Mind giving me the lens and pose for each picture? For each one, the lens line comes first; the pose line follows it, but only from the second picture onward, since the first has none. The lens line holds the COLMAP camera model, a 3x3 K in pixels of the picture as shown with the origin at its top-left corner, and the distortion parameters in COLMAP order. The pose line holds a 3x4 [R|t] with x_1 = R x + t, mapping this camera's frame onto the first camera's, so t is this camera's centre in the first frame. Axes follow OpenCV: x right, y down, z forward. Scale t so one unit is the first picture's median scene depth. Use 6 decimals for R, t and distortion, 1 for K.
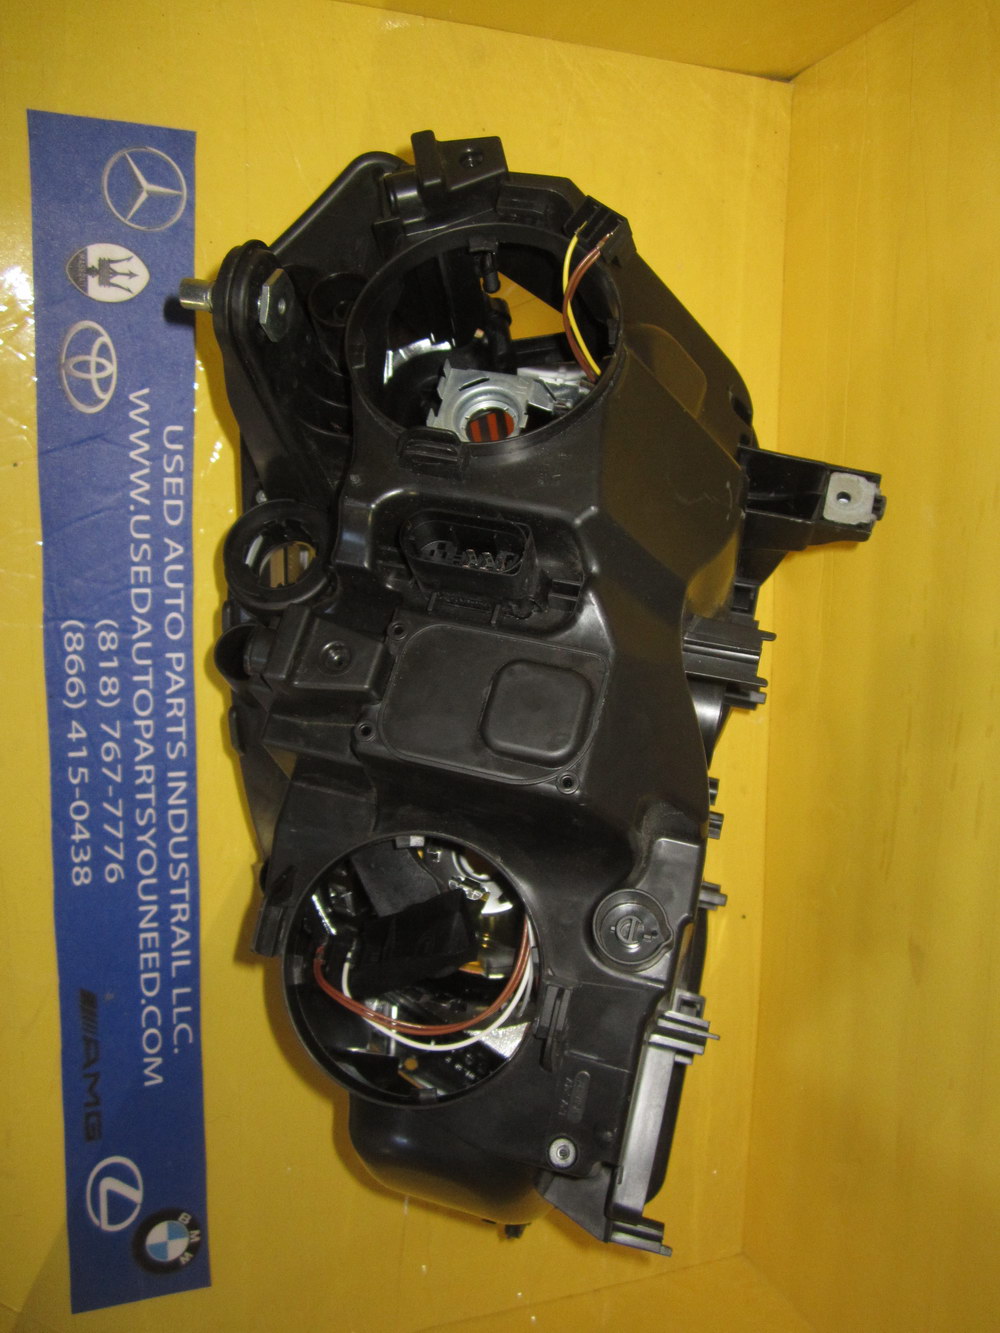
lens RADIAL K [[1098.1, 0, 506.1], [0, 1098.1, 667.9], [0, 0, 1]] dist [-0.037759, 0.030712]
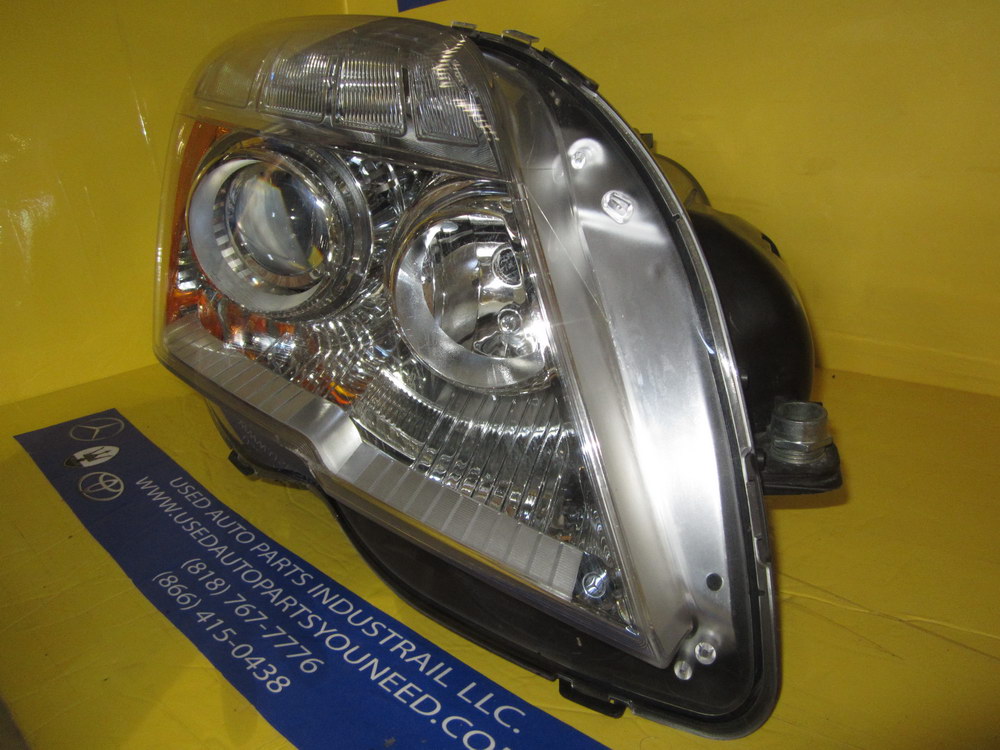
lens RADIAL K [[823.8, 0, 499.2], [0, 823.8, 376.0], [0, 0, 1]] dist [-0.037759, 0.030712]
pose [[0.618478, -0.633906, 0.464379, -0.433721], [0.629185, 0.045454, -0.775925, 0.780763], [0.470756, 0.772073, 0.426957, 0.646175]]
